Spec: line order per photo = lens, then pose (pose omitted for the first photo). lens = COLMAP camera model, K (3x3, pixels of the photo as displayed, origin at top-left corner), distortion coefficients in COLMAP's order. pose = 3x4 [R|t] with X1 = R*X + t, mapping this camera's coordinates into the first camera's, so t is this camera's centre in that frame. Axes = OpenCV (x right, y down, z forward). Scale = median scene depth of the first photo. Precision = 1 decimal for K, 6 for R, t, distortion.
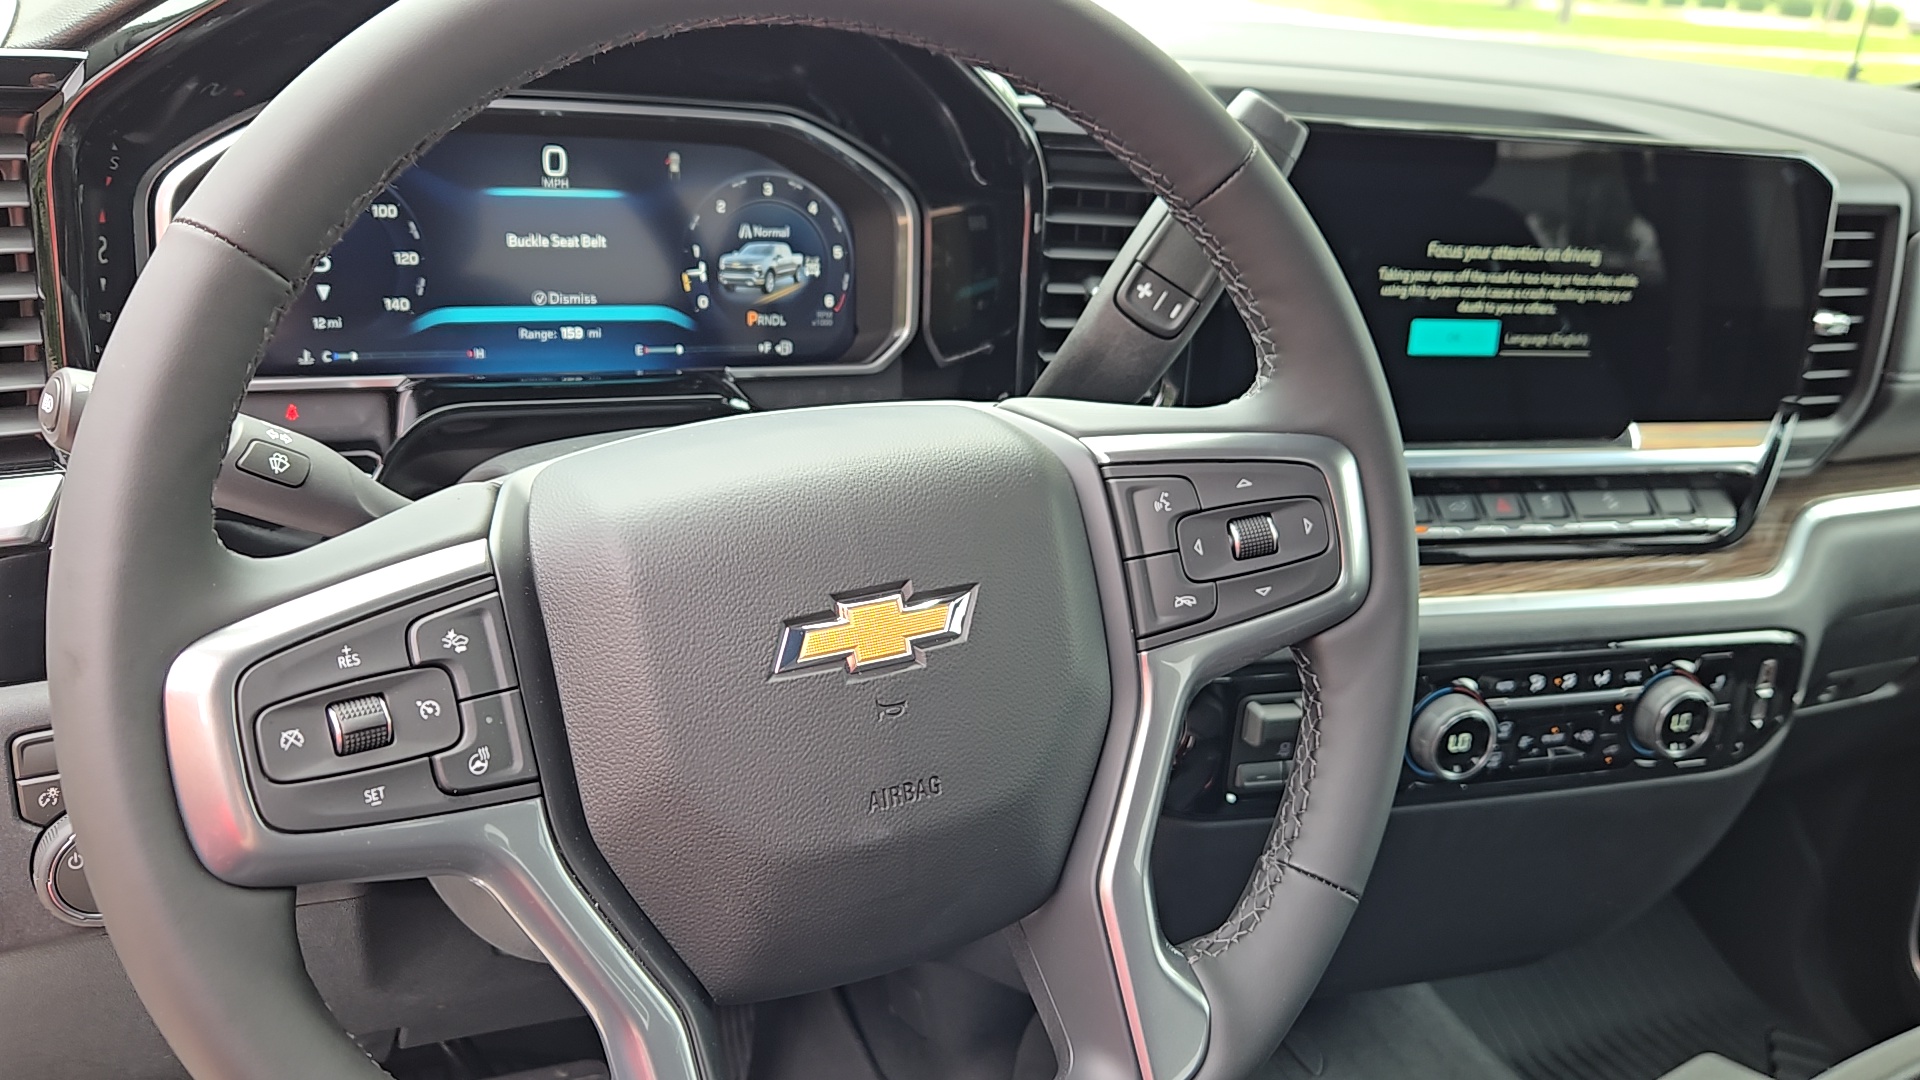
lens RADIAL K [[1602.6, 0, 950.4], [0, 1602.6, 530.3], [0, 0, 1]] dist [0.008788, -0.006653]
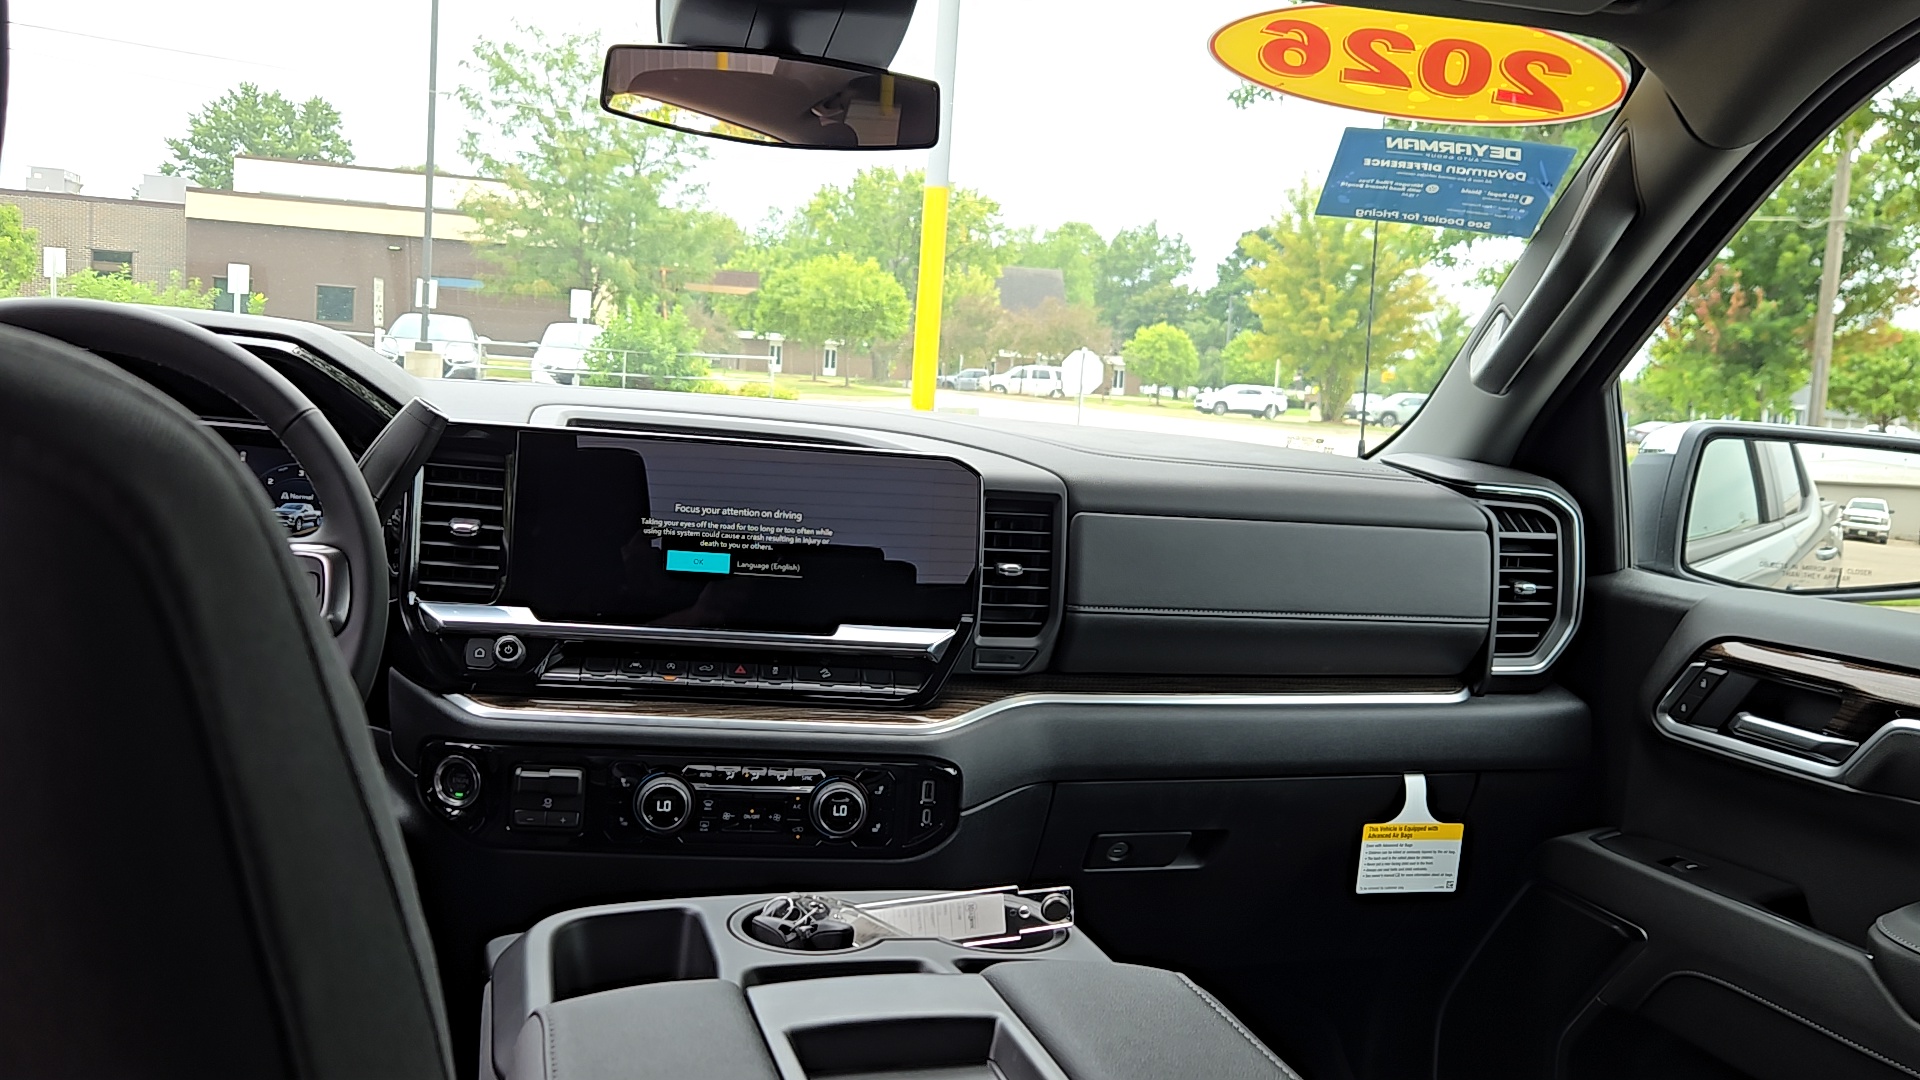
lens RADIAL K [[1602.6, 0, 970.5], [0, 1602.6, 549.0], [0, 0, 1]] dist [0.008788, -0.006653]
pose [[0.986254, 0.000155, -0.165234, 0.899403], [-0.043947, 0.964228, -0.261407, 0.295113], [0.159283, 0.265076, 0.950980, -0.533379]]
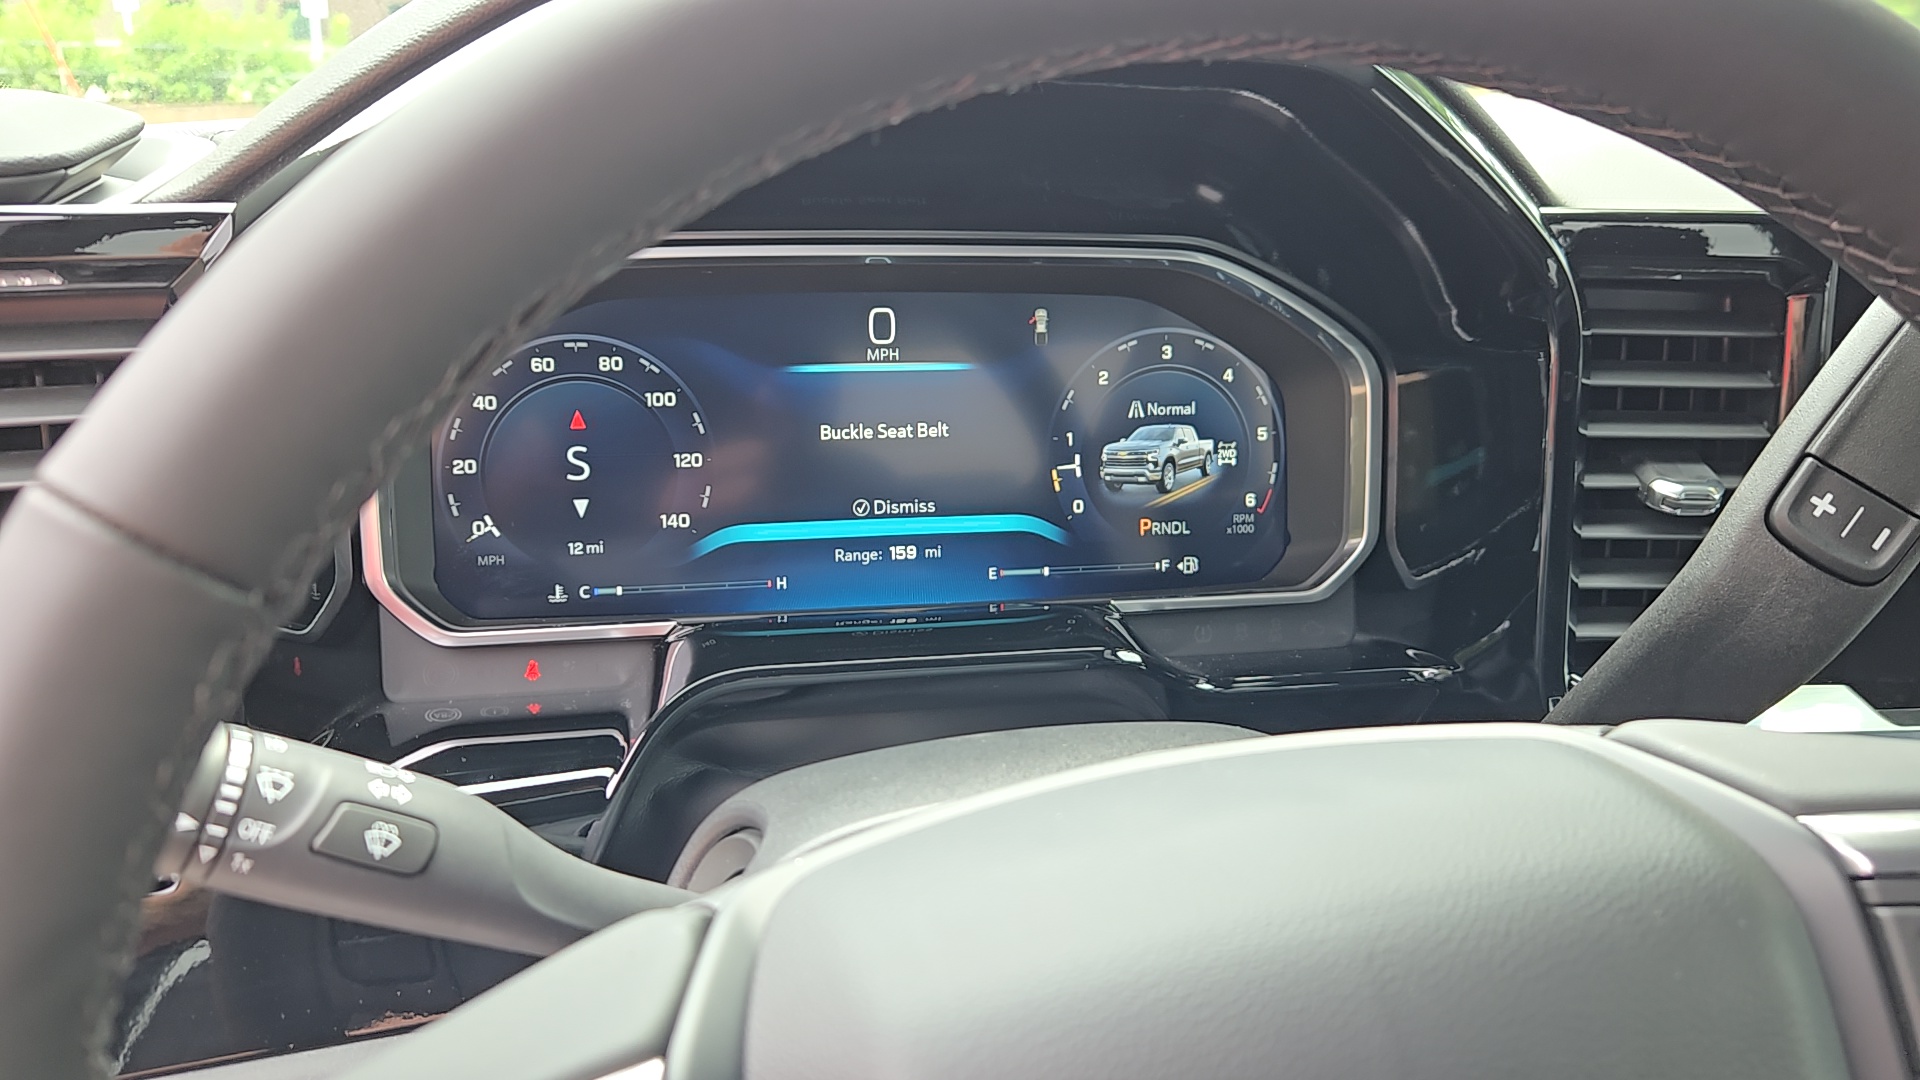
lens RADIAL K [[1602.6, 0, 970.6], [0, 1602.6, 537.4], [0, 0, 1]] dist [0.008788, -0.006653]
pose [[0.976192, -0.009357, -0.216707, -0.043431], [-0.009528, 0.996255, -0.085934, -0.064382], [0.216699, 0.085953, 0.972447, 0.276364]]
